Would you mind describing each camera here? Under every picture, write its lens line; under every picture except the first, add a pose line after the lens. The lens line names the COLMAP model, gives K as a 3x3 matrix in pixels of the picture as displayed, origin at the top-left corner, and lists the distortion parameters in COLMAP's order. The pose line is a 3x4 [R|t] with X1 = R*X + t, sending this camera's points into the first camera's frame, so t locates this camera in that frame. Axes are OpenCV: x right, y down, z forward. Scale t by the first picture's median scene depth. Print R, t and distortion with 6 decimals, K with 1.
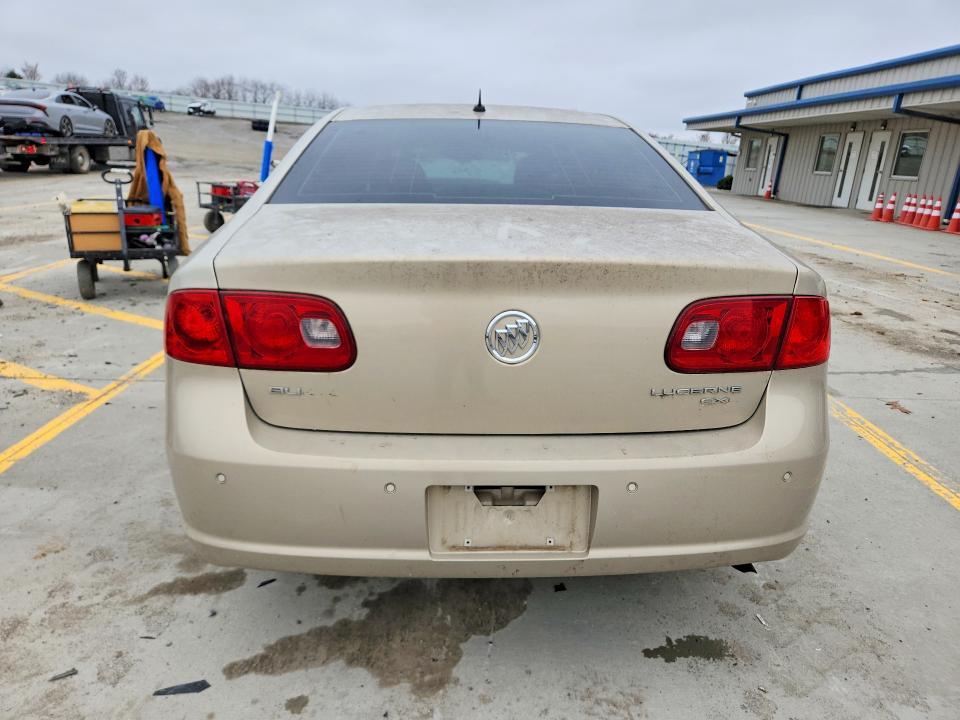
lens RADIAL K [[643.2, 0, 471.4], [0, 643.2, 355.0], [0, 0, 1]] dist [0.060770, -0.052450]
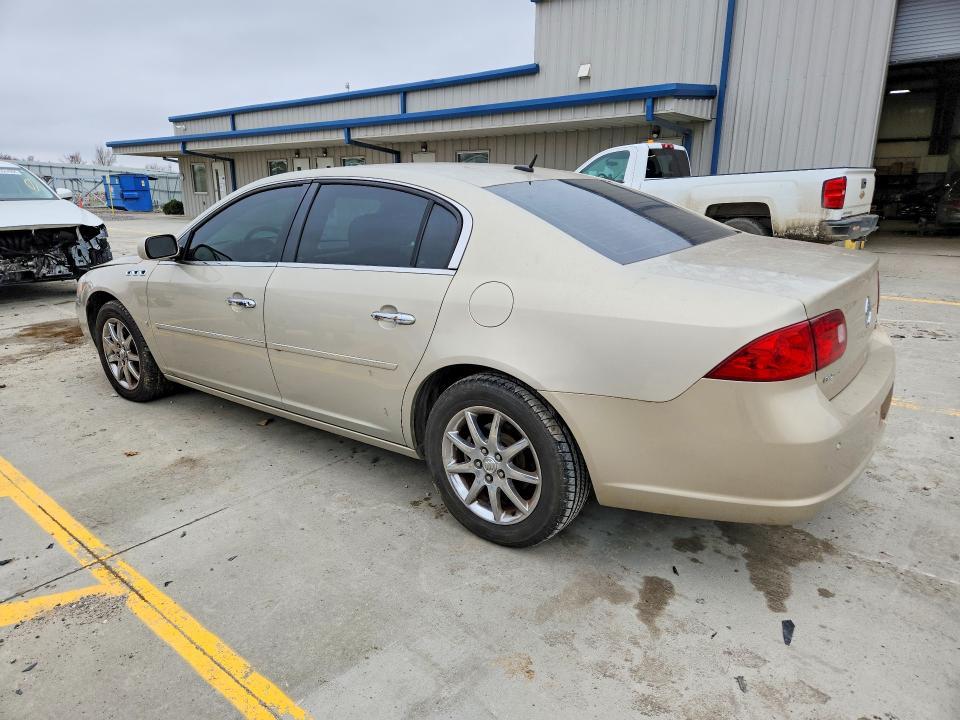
lens RADIAL K [[641.5, 0, 480.0], [0, 641.5, 360.0], [0, 0, 1]] dist [0.073980, -0.062824]
pose [[0.644290, -0.243191, 0.725085, -0.750432], [0.259063, 0.961443, 0.092270, -0.129857], [-0.719567, 0.128394, 0.682450, 0.221729]]
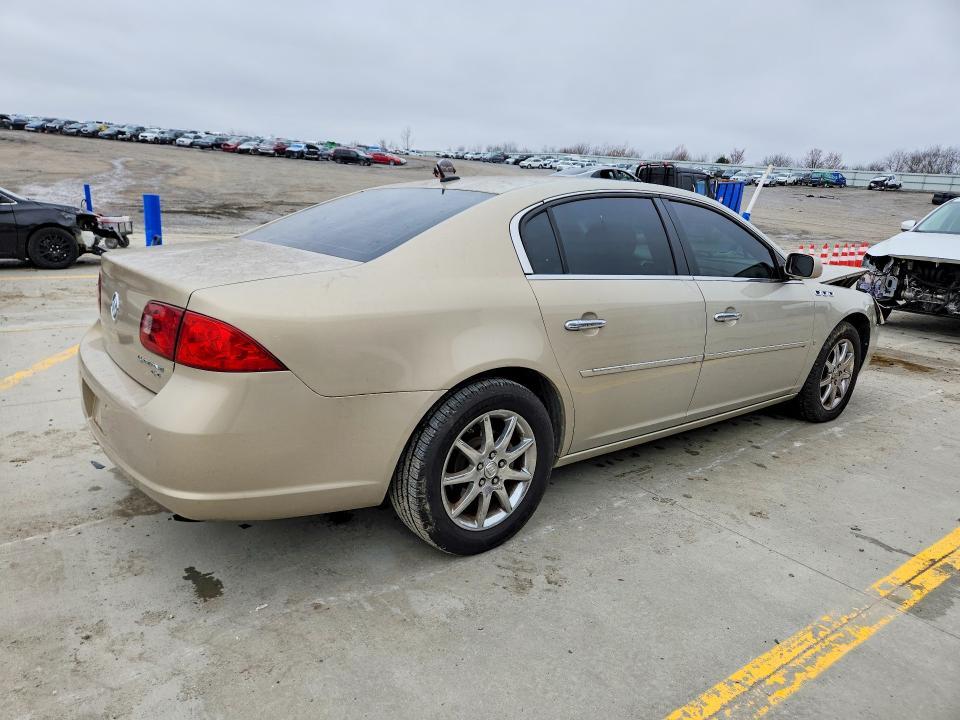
lens RADIAL K [[643.2, 0, 471.4], [0, 643.2, 355.0], [0, 0, 1]] dist [0.060770, -0.052450]
pose [[0.584940, 0.186971, -0.789232, 0.797154], [-0.269526, 0.962578, 0.028277, -0.081683], [0.764984, 0.196178, 0.613444, 0.266973]]
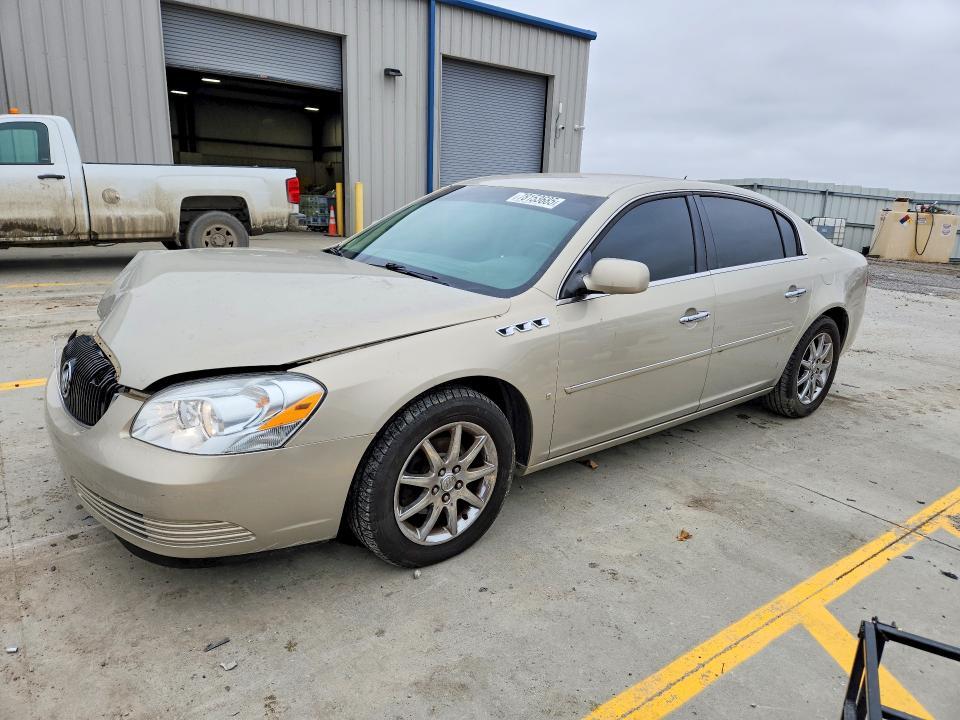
lens RADIAL K [[643.2, 0, 471.4], [0, 643.2, 355.0], [0, 0, 1]] dist [0.060770, -0.052450]
pose [[-0.590475, -0.265673, 0.762074, -0.793766], [0.174839, 0.879731, 0.442160, -0.618320], [-0.787890, 0.394324, -0.473009, 1.783293]]
